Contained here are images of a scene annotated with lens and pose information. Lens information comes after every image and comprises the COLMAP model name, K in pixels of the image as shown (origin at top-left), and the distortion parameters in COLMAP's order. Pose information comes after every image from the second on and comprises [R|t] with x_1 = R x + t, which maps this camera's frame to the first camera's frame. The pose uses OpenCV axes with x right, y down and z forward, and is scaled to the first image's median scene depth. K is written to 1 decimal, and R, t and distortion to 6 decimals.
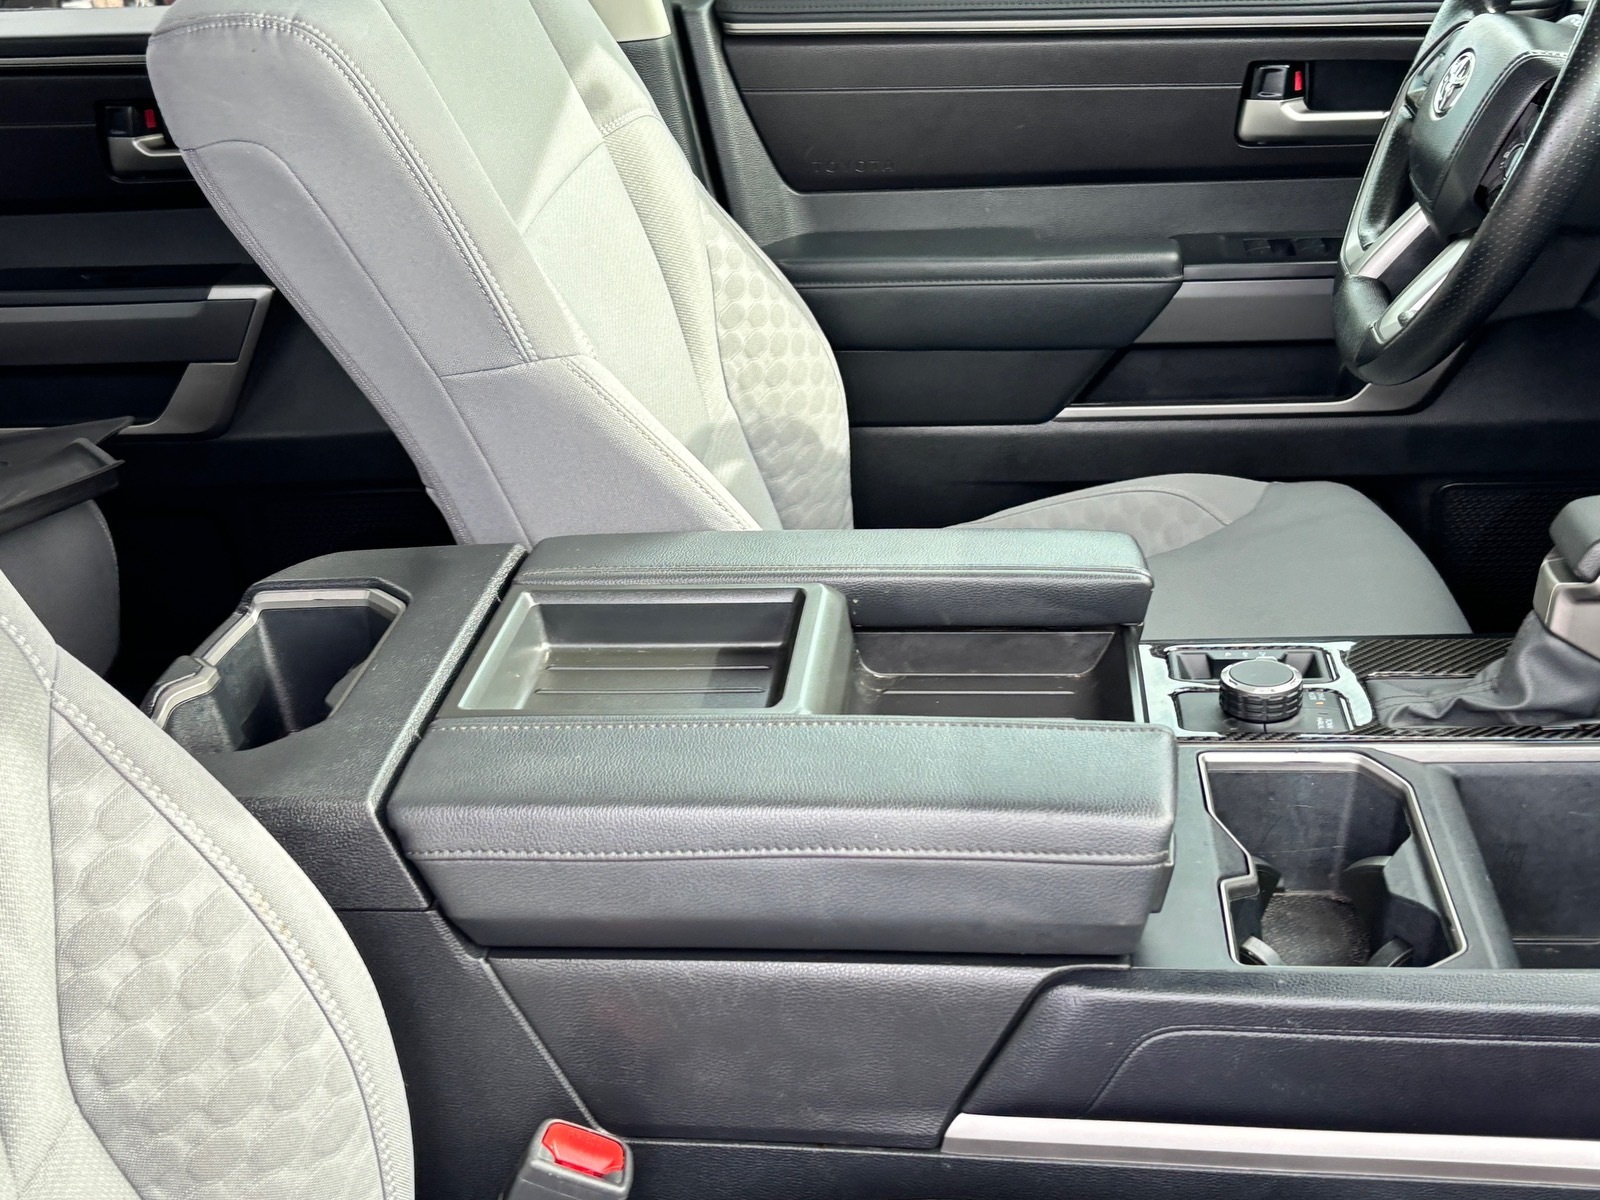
lens RADIAL K [[2039.6, 0, 803.4], [0, 2039.6, 607.4], [0, 0, 1]] dist [0.228921, -0.813569]
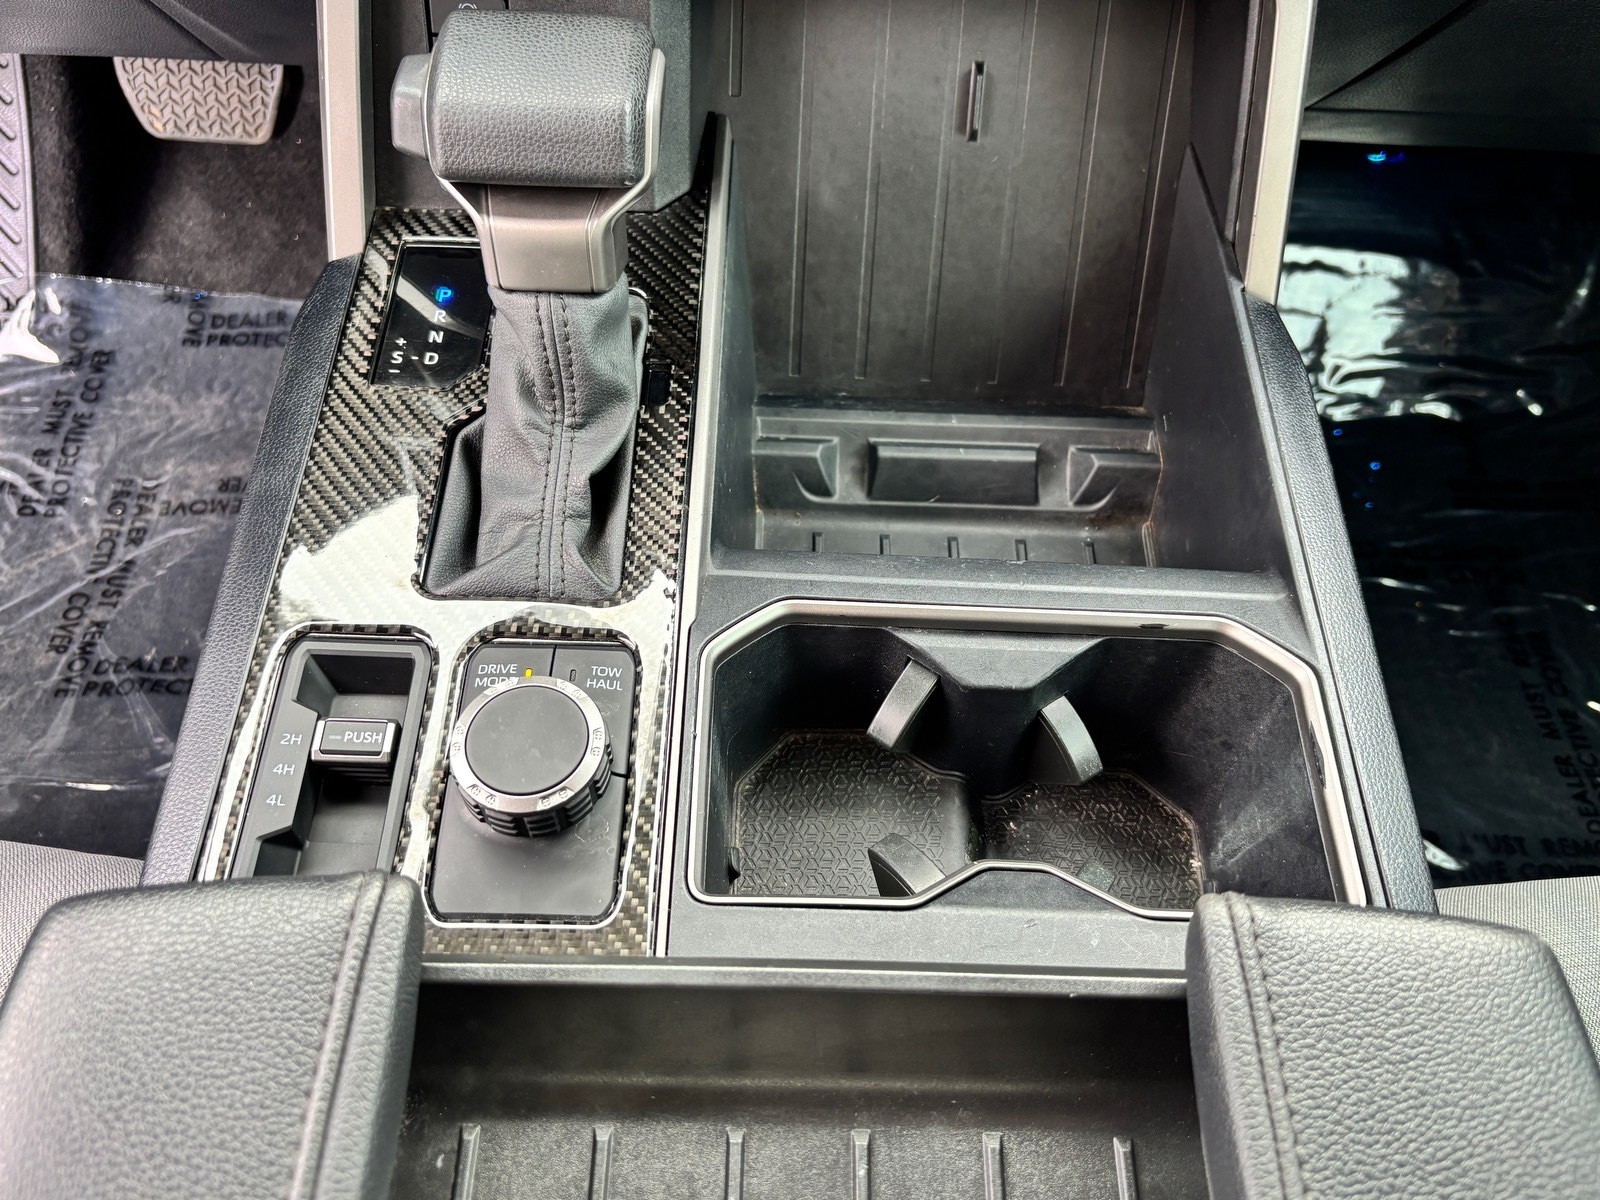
lens RADIAL K [[1307.5, 0, 800.0], [0, 1307.5, 600.0], [0, 0, 1]] dist [-0.008533, -0.000127]
pose [[-0.080803, -0.813282, 0.576232, 0.061721], [0.374692, 0.510933, 0.773662, -0.213269], [-0.923621, 0.278424, 0.263445, 0.859123]]
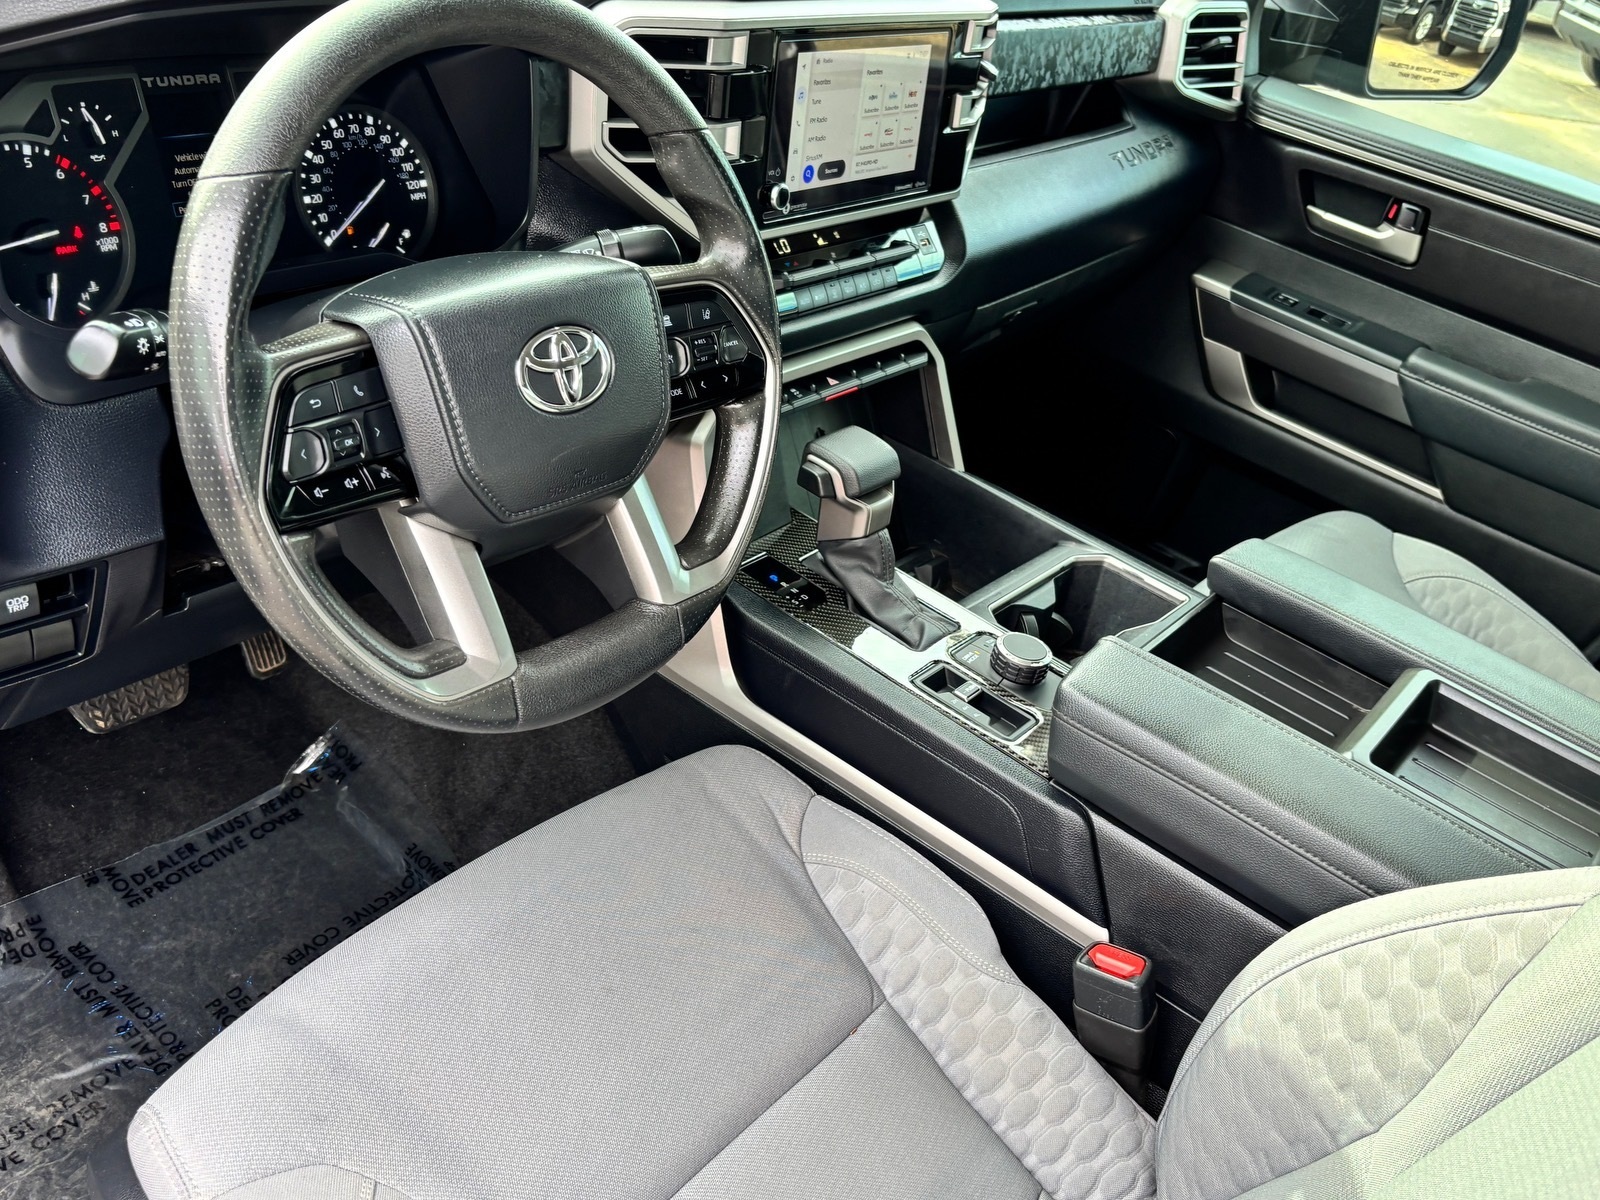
lens RADIAL K [[1455.8, 0, 803.6], [0, 1455.8, 606.7], [0, 0, 1]] dist [0.009985, 0.009119]
pose [[-0.831075, -0.396022, 0.390487, -0.021015], [0.070120, 0.621900, 0.779951, -0.761946], [-0.551722, 0.675579, -0.489077, 1.564334]]
